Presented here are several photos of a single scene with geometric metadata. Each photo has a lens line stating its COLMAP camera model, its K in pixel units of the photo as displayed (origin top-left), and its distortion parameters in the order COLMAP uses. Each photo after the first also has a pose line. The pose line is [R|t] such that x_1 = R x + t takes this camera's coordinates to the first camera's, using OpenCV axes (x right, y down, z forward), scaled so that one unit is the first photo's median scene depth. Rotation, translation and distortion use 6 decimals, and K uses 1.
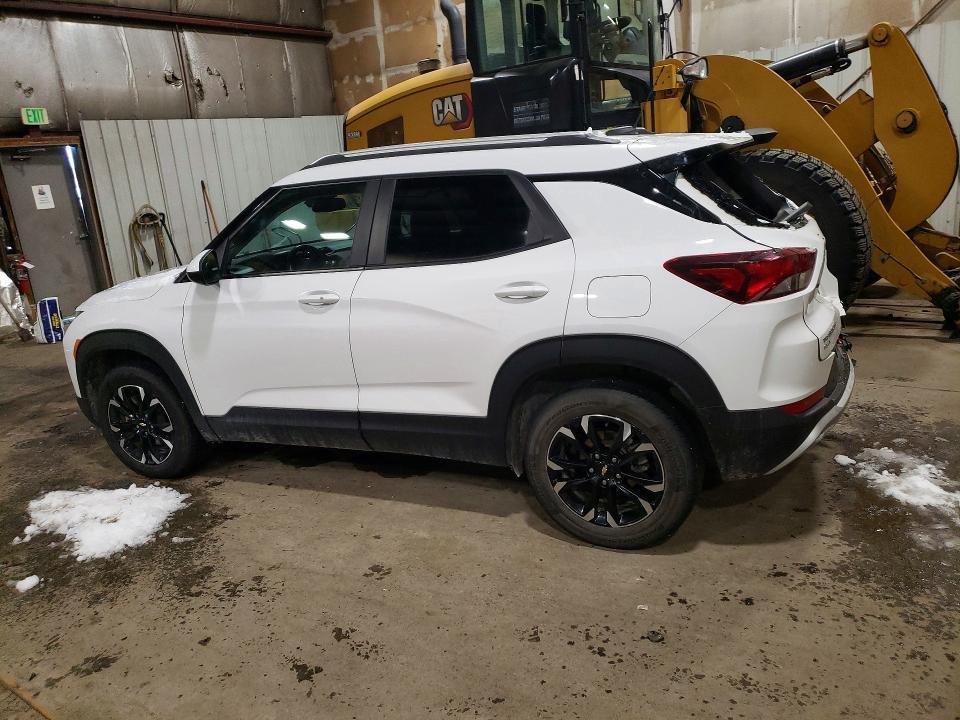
lens RADIAL K [[750.0, 0, 461.9], [0, 750.0, 372.8], [0, 0, 1]] dist [0.021109, -0.008736]
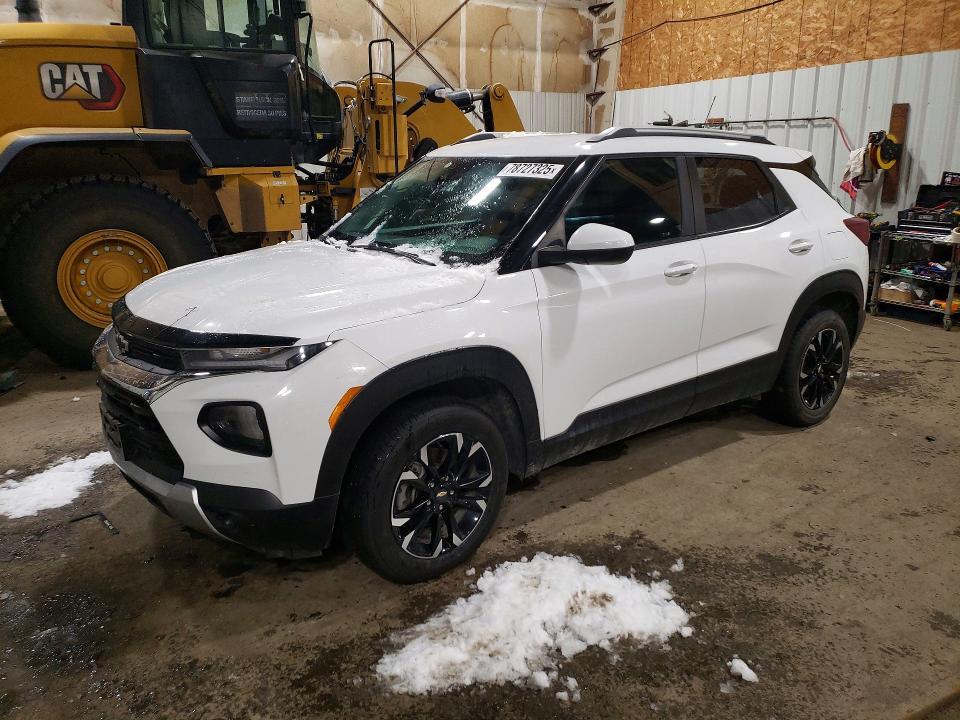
lens RADIAL K [[750.0, 0, 478.8], [0, 750.0, 358.2], [0, 0, 1]] dist [0.021109, -0.008736]
pose [[0.424595, -0.143670, 0.893912, -1.210809], [0.211511, 0.975749, 0.056358, -0.096775], [-0.880330, 0.165143, 0.444686, 0.812837]]
